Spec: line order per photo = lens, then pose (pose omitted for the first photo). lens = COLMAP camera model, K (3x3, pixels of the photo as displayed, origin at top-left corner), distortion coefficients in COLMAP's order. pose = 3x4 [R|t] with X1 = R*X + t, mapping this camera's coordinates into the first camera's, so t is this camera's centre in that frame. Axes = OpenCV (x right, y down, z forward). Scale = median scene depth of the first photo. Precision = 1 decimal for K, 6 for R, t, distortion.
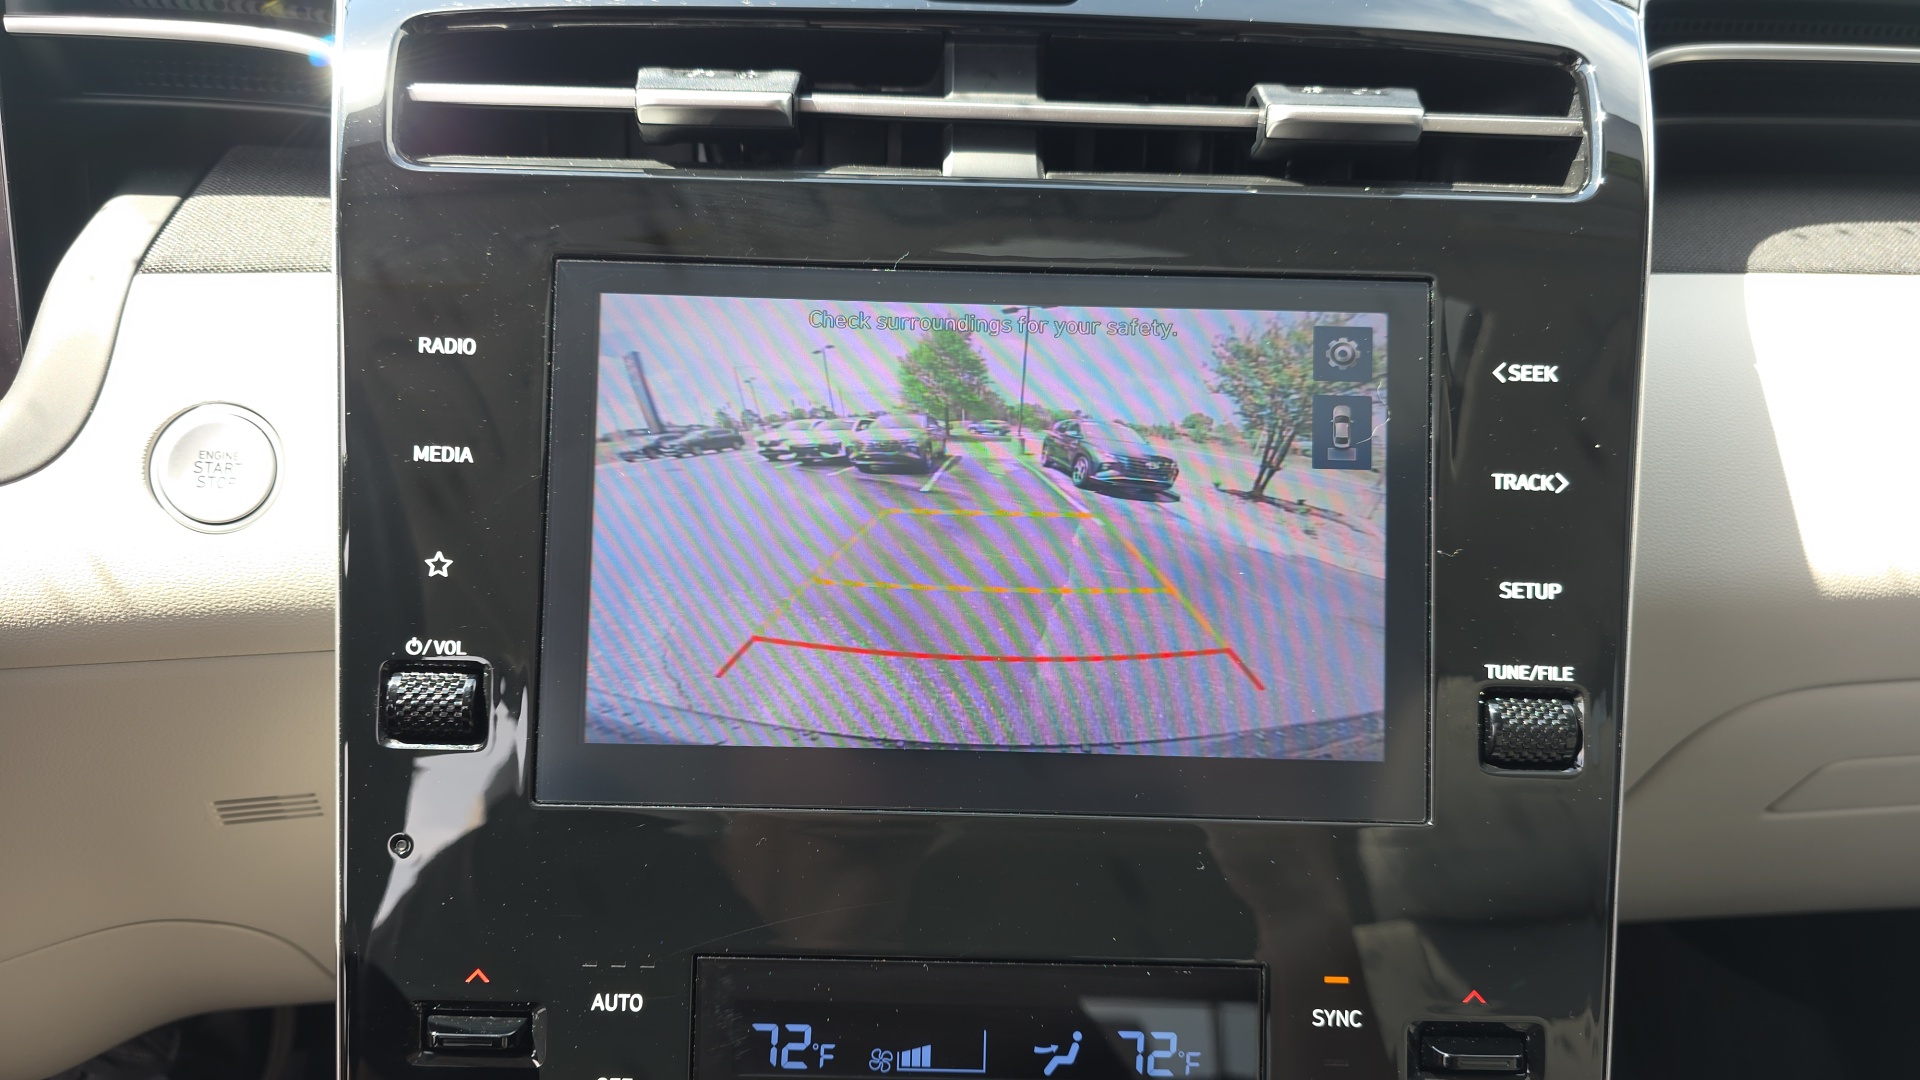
lens RADIAL K [[1298.8, 0, 949.8], [0, 1298.8, 542.5], [0, 0, 1]] dist [0.051014, -0.053864]
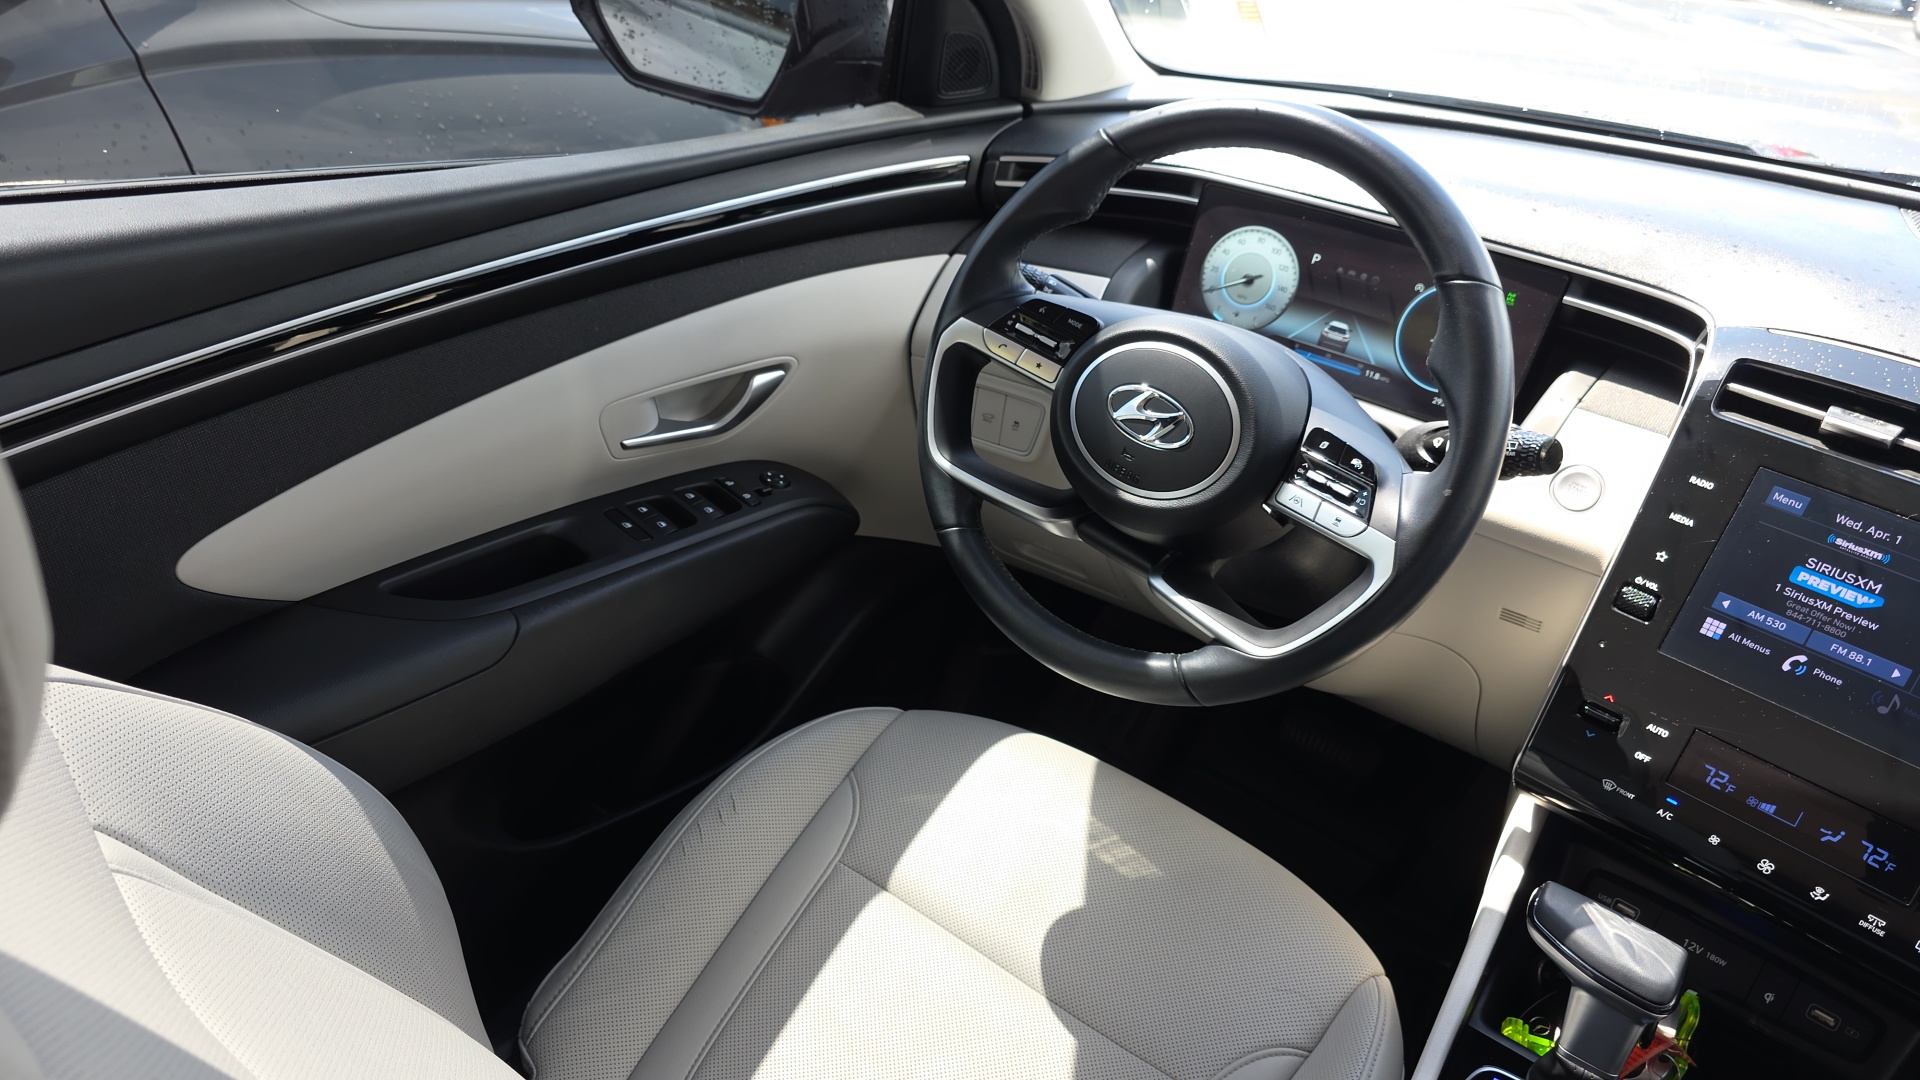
lens RADIAL K [[1298.8, 0, 955.2], [0, 1298.8, 542.6], [0, 0, 1]] dist [0.051014, -0.053864]
pose [[0.701184, 0.380590, -0.602903, 0.207076], [-0.384537, 0.913950, 0.129720, 0.197341], [0.600393, 0.140881, 0.787198, -1.990149]]
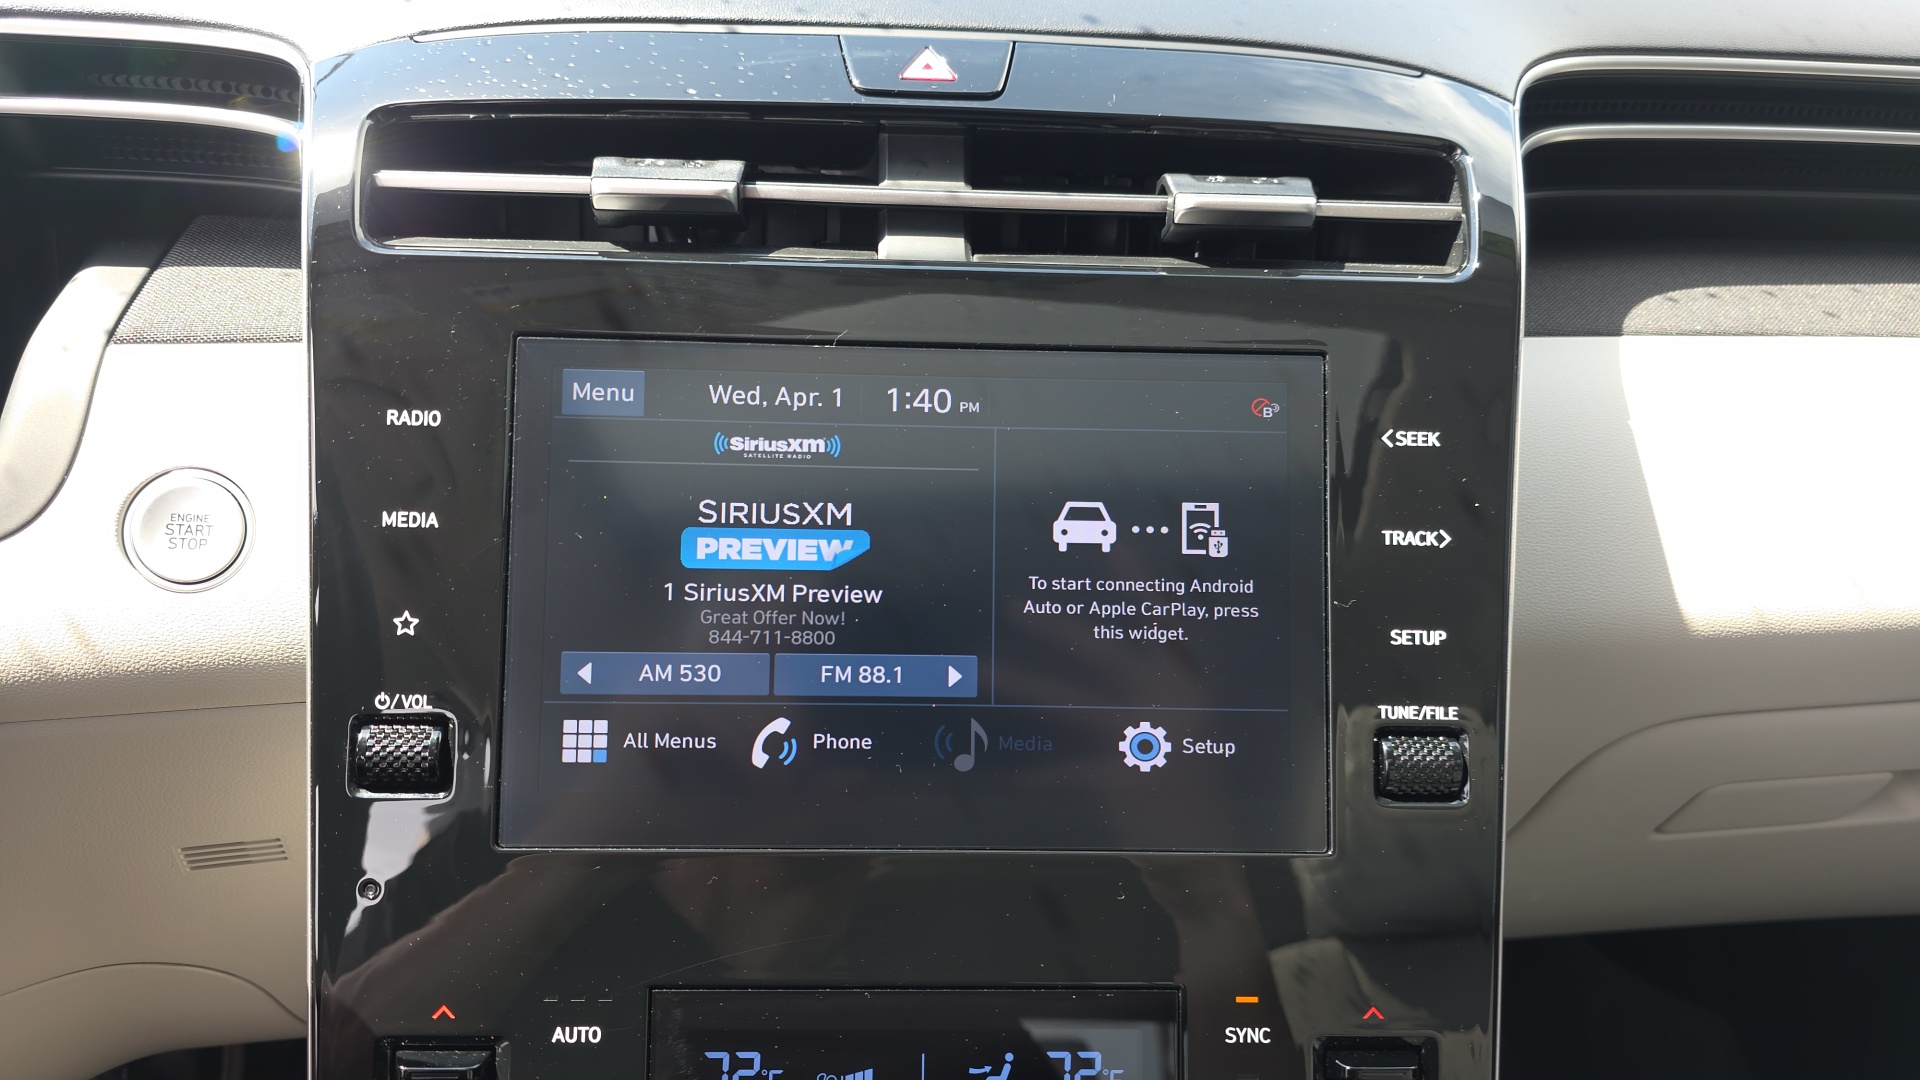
lens RADIAL K [[1298.8, 0, 940.0], [0, 1298.8, 540.4], [0, 0, 1]] dist [0.051014, -0.053864]
pose [[0.999366, -0.007525, 0.034813, 0.006574], [0.008170, 0.999797, -0.018427, -0.027215], [-0.034667, 0.018700, 0.999224, -0.078255]]
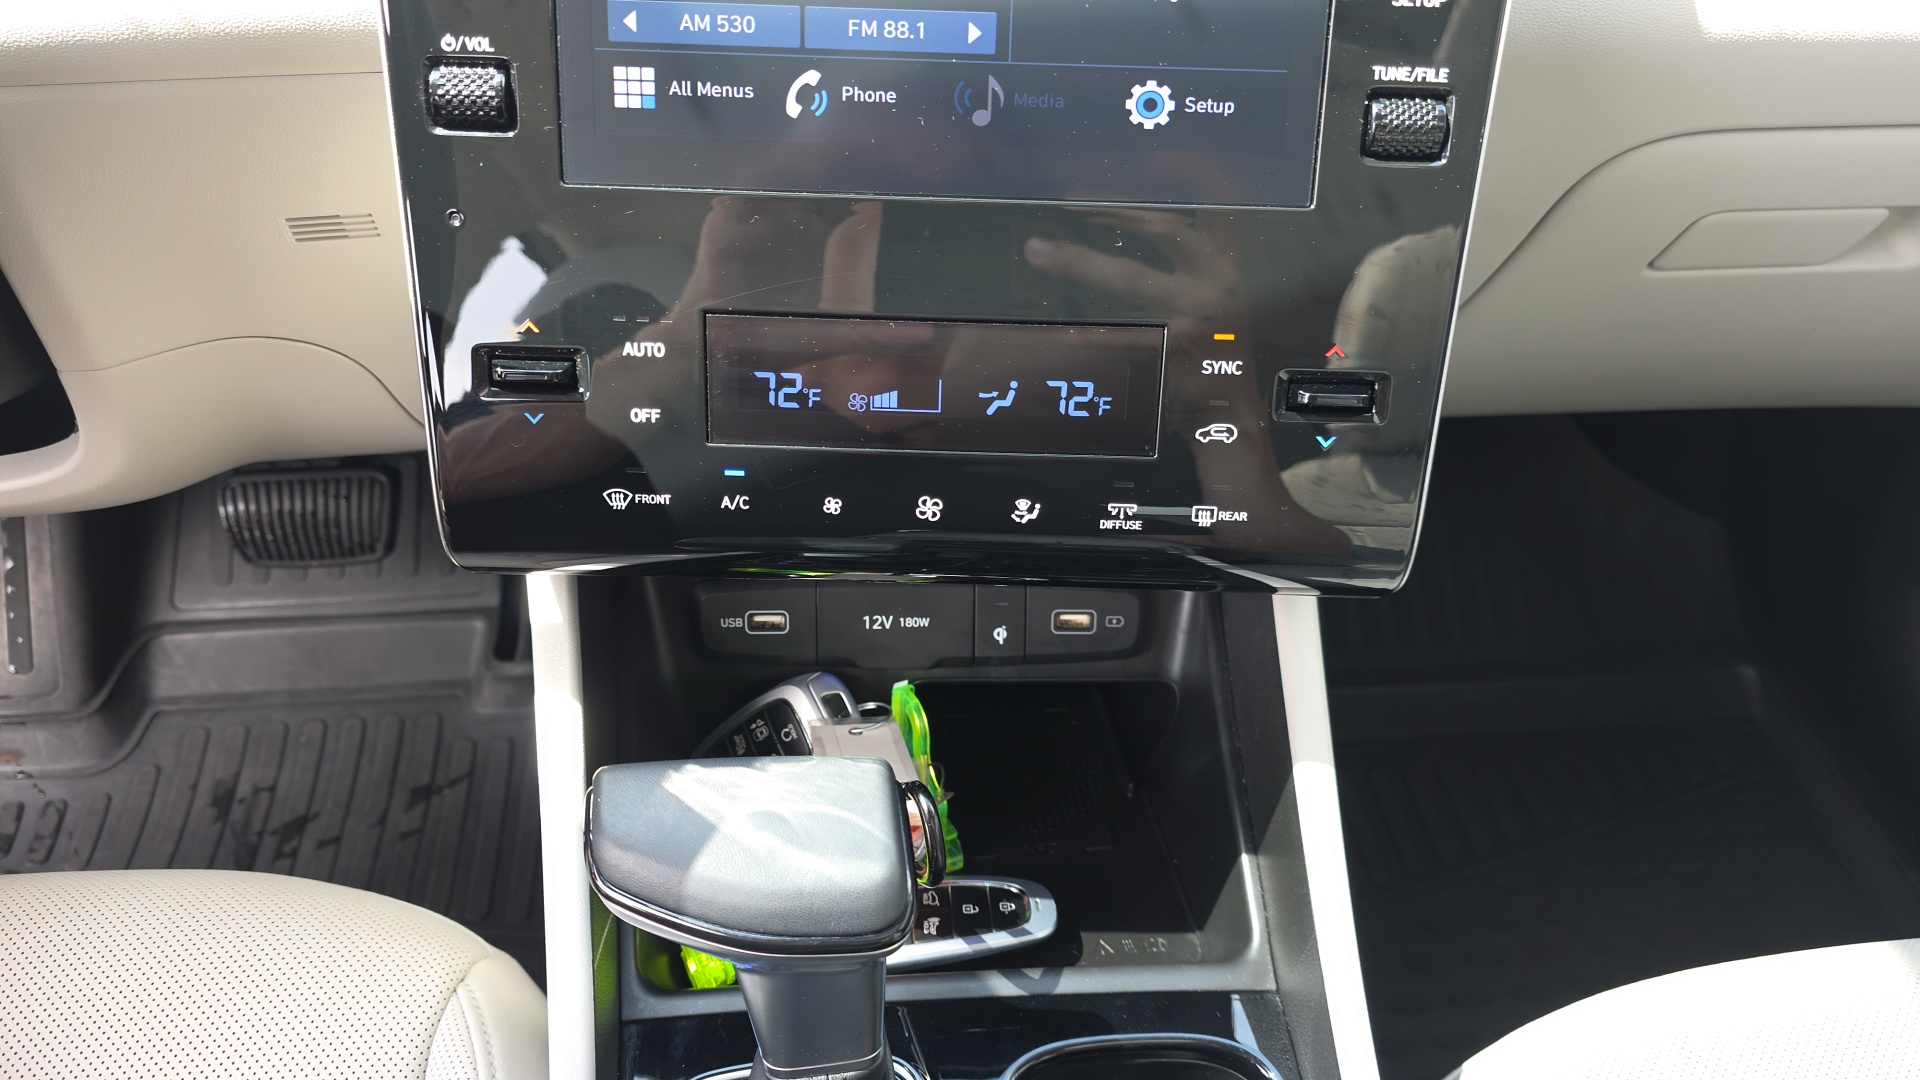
lens RADIAL K [[1298.8, 0, 945.7], [0, 1298.8, 547.0], [0, 0, 1]] dist [0.051014, -0.053864]
pose [[0.999949, 0.007938, -0.006185, 0.040800], [-0.005763, 0.955581, 0.294674, 0.158267], [0.008250, -0.294623, 0.955578, -0.232630]]
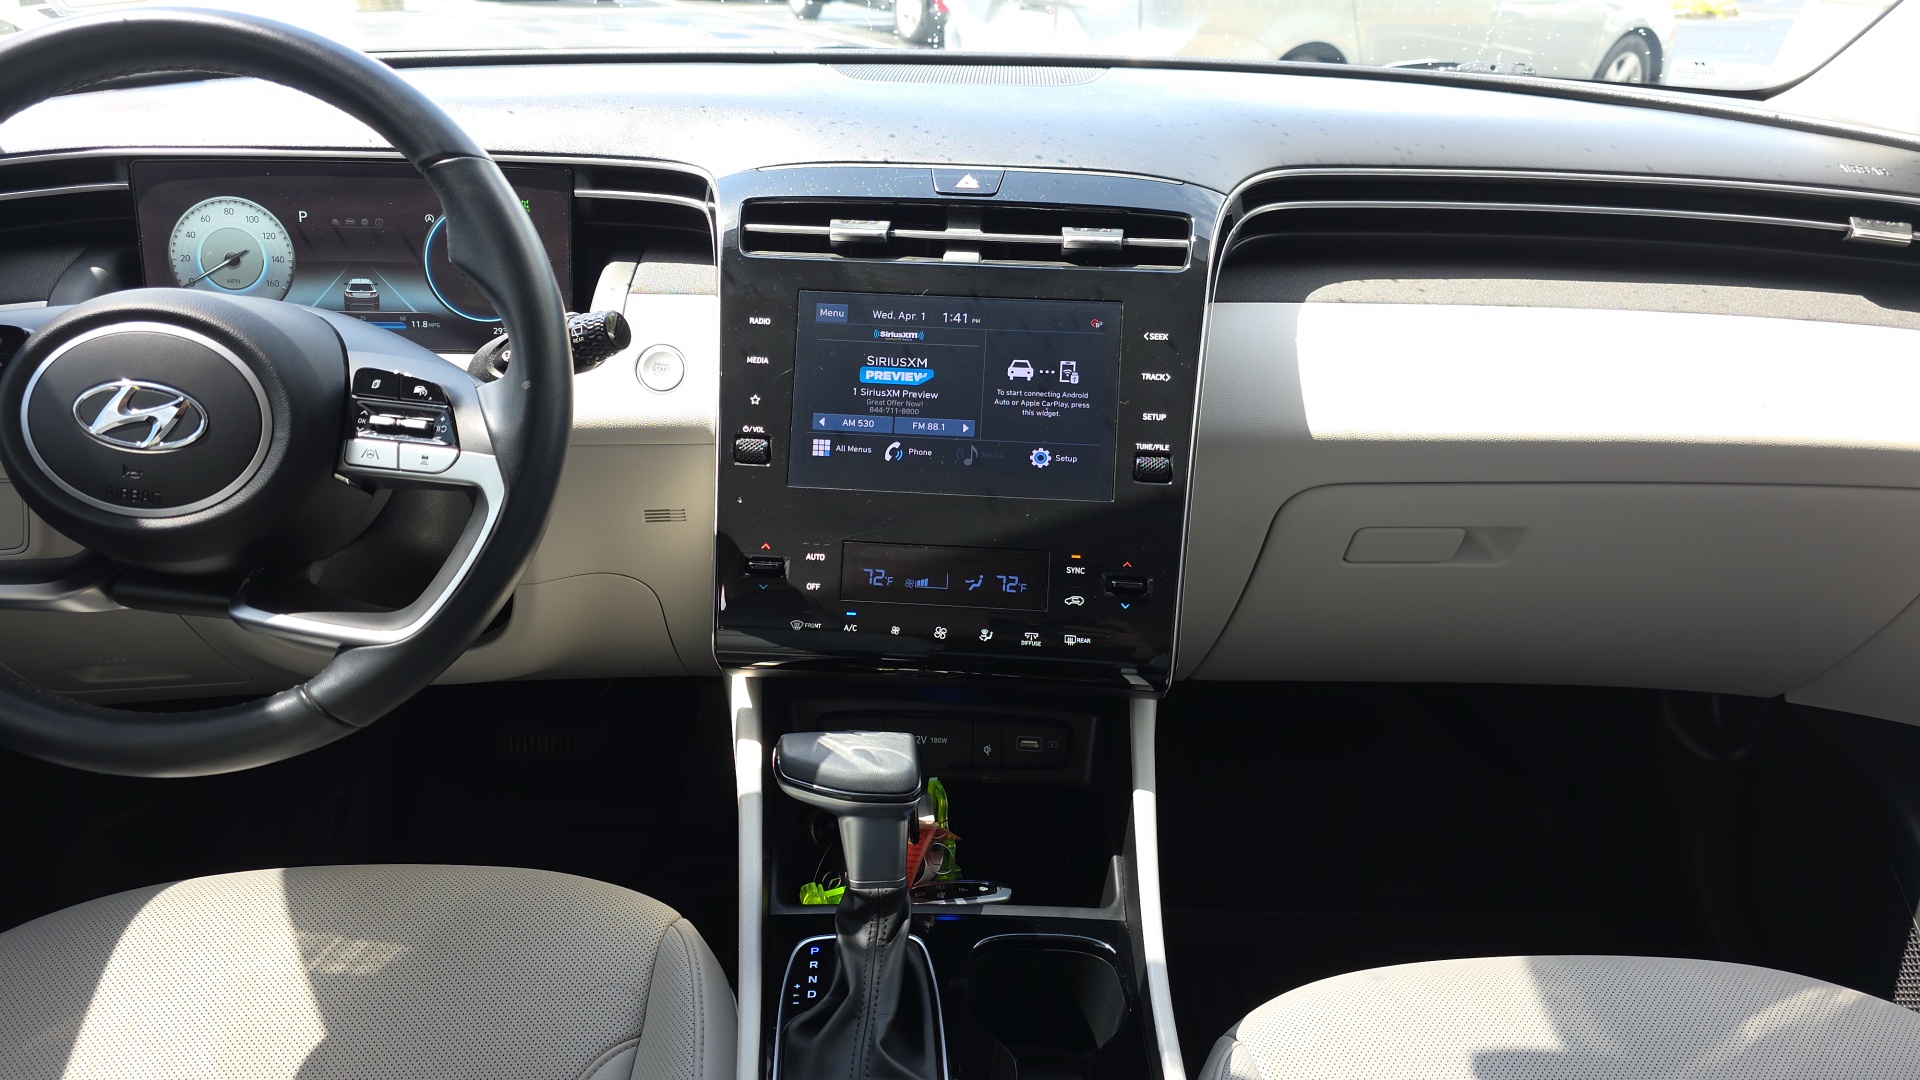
lens RADIAL K [[1298.8, 0, 945.0], [0, 1298.8, 529.4], [0, 0, 1]] dist [0.051014, -0.053864]
pose [[0.996898, 0.024616, -0.074757, 0.218321], [-0.027248, 0.999037, -0.034398, 0.368279], [0.073838, 0.036328, 0.996608, -1.675086]]
